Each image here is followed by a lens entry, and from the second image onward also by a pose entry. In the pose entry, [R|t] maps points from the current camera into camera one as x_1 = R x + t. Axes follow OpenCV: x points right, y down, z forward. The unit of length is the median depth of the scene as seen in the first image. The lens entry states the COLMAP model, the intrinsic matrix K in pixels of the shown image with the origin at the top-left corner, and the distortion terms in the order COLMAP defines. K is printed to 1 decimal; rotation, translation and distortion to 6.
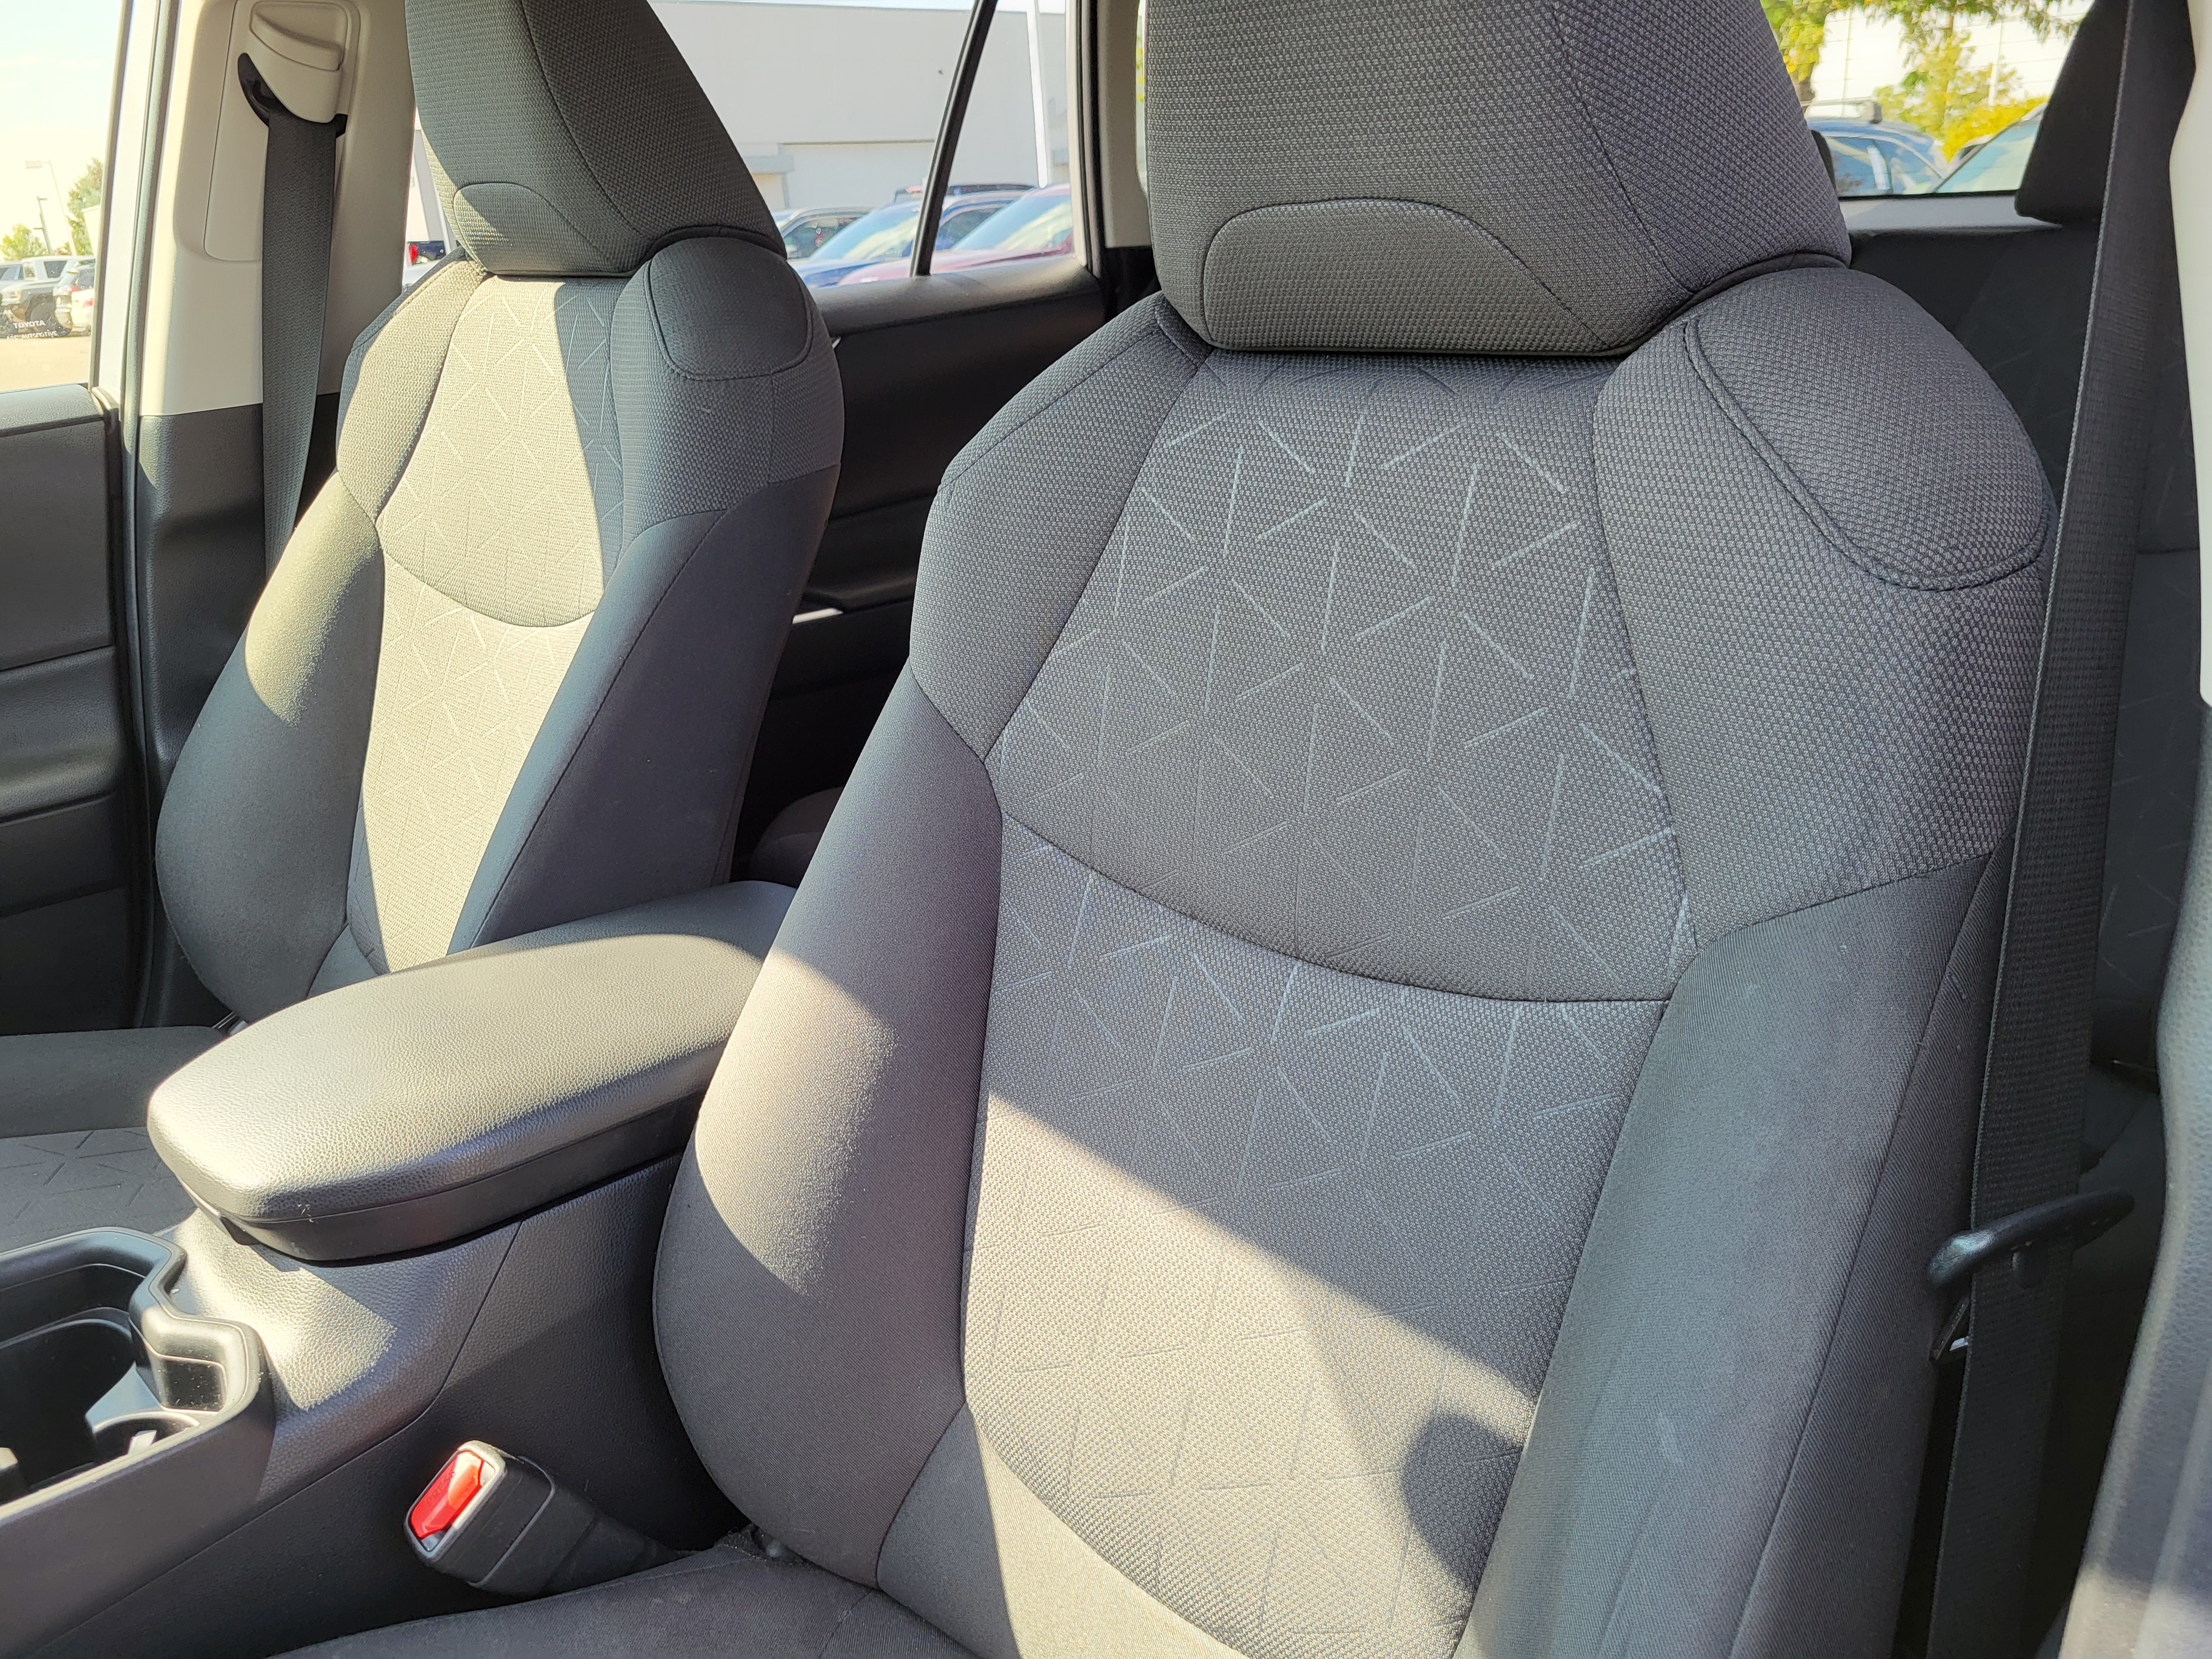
lens RADIAL K [[1742.3, 0, 1113.1], [0, 1742.3, 834.4], [0, 0, 1]] dist [0.033336, -0.000731]
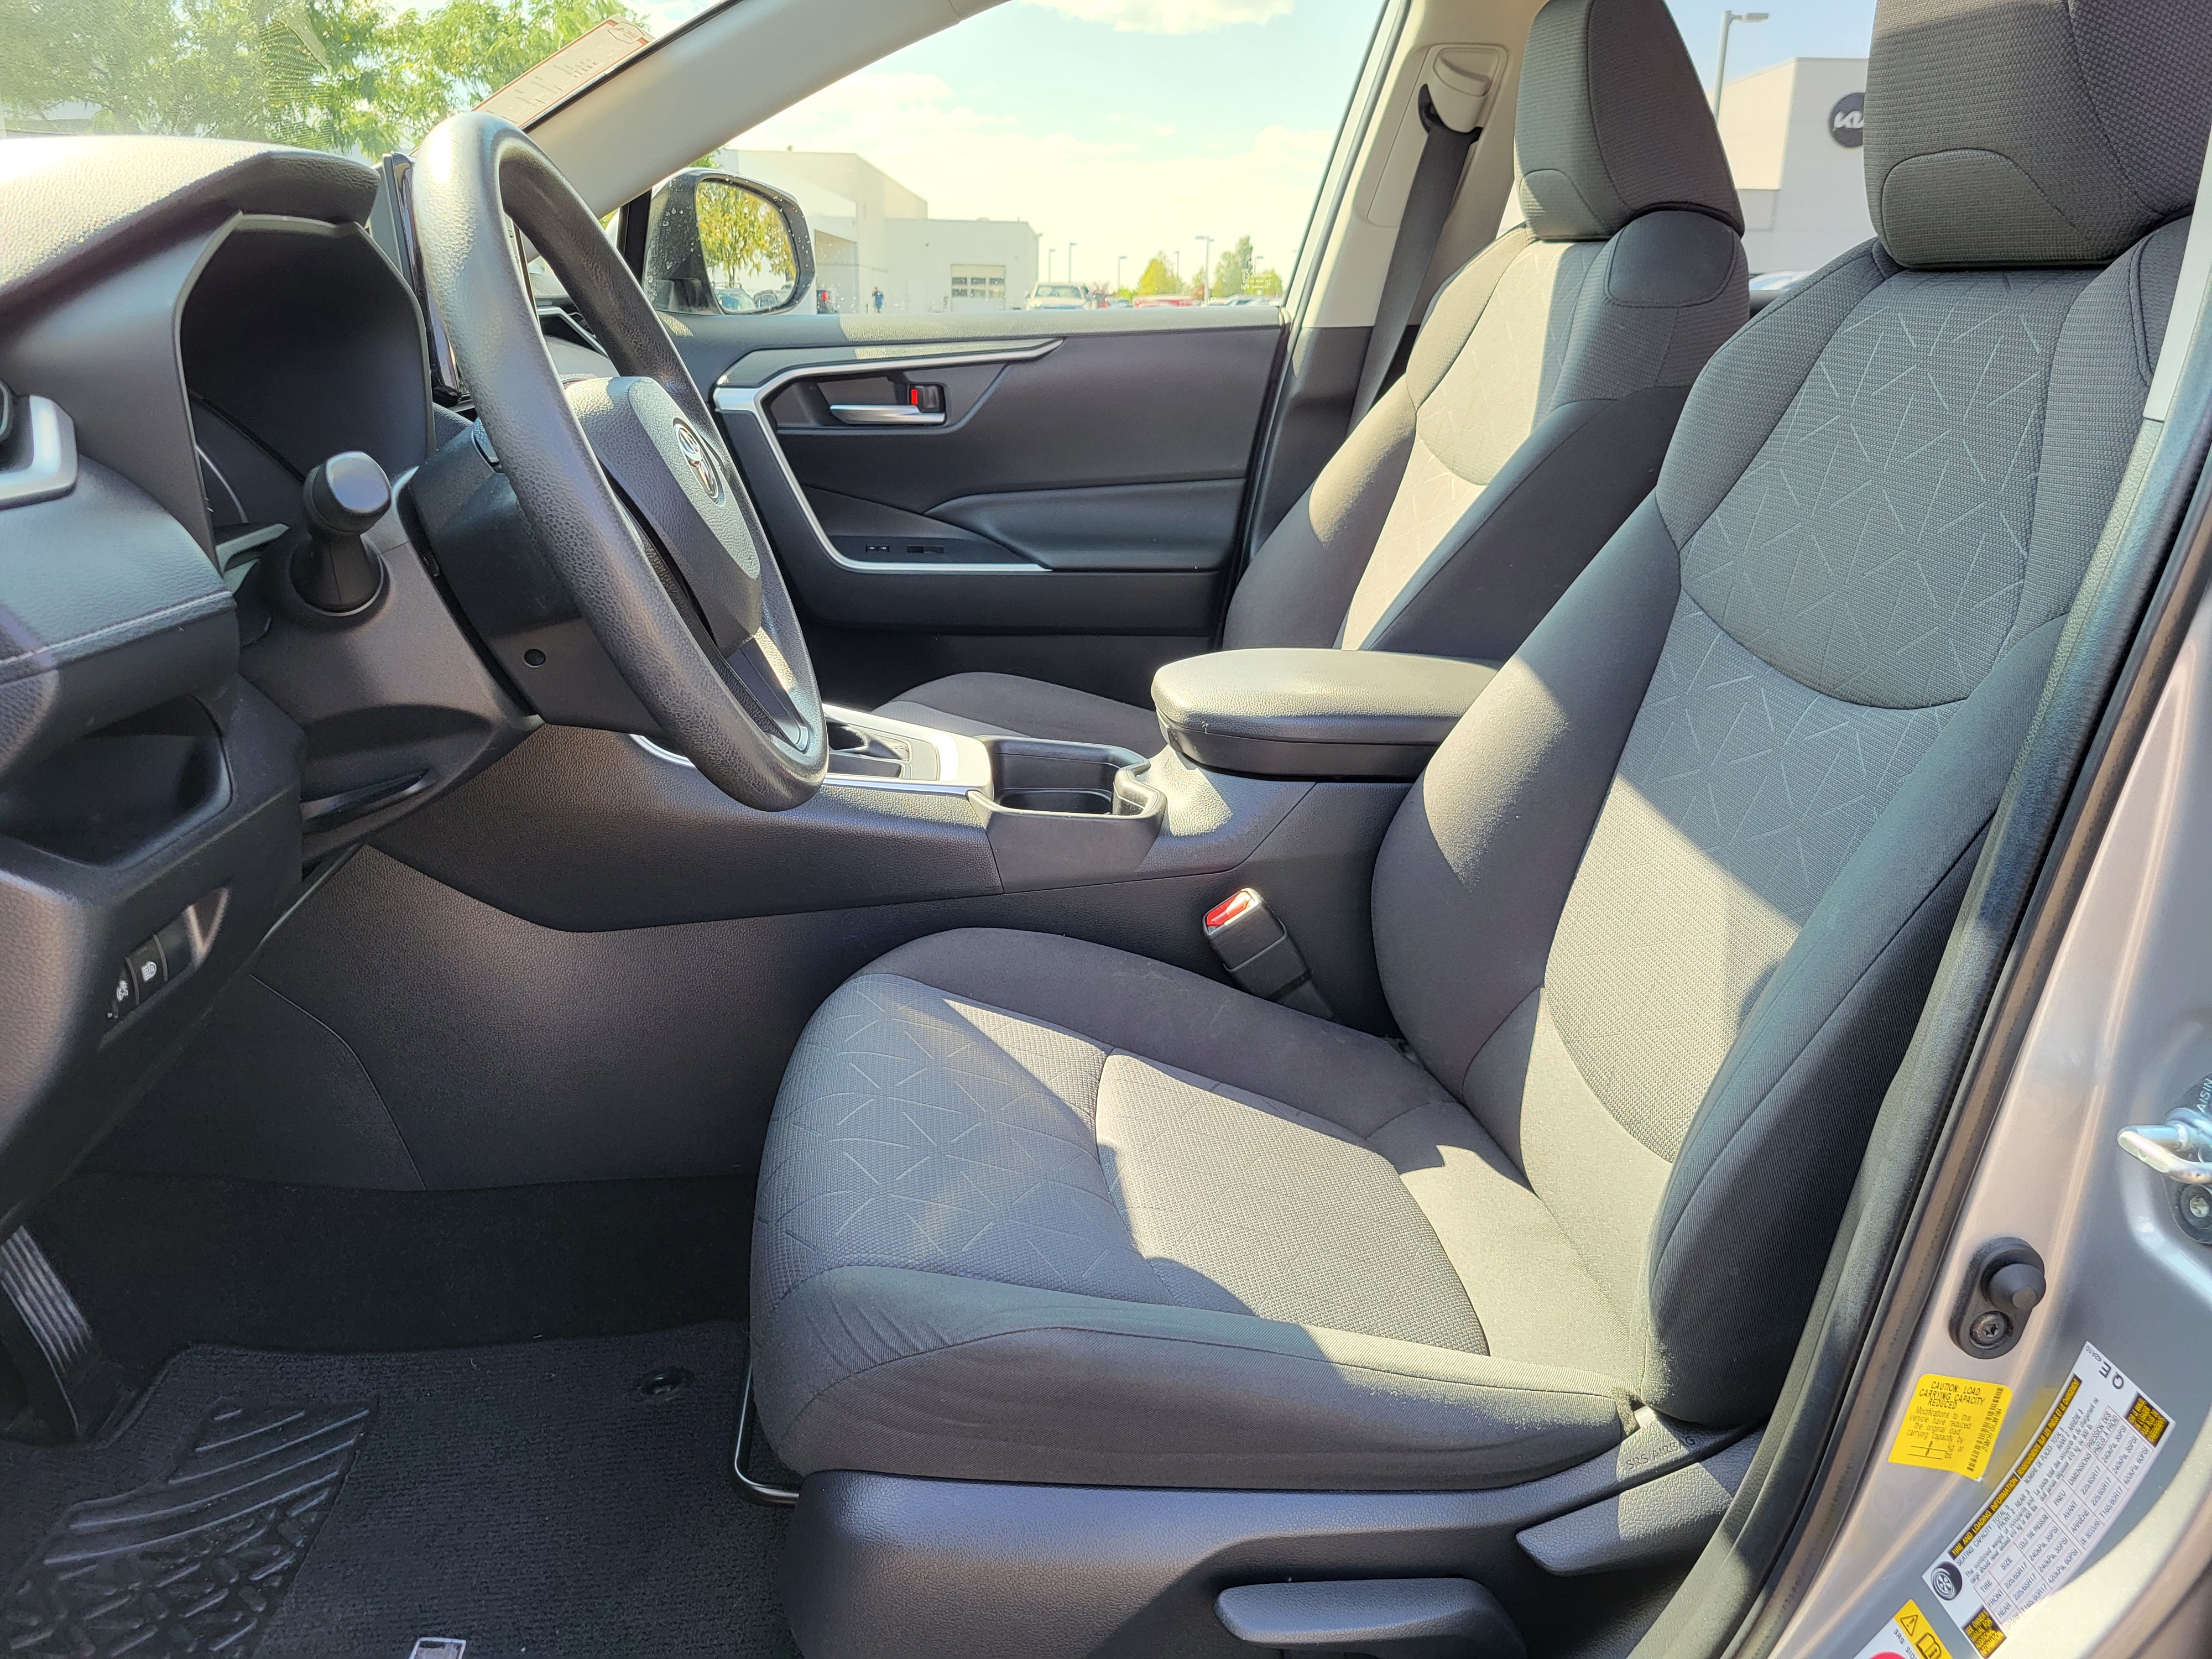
lens RADIAL K [[1742.3, 0, 1099.7], [0, 1742.3, 838.4], [0, 0, 1]] dist [0.033336, -0.000731]
pose [[0.782030, 0.250278, -0.570780, 0.286847], [-0.268253, 0.961822, 0.054208, 0.155272], [0.562556, 0.110721, 0.819312, -0.279567]]
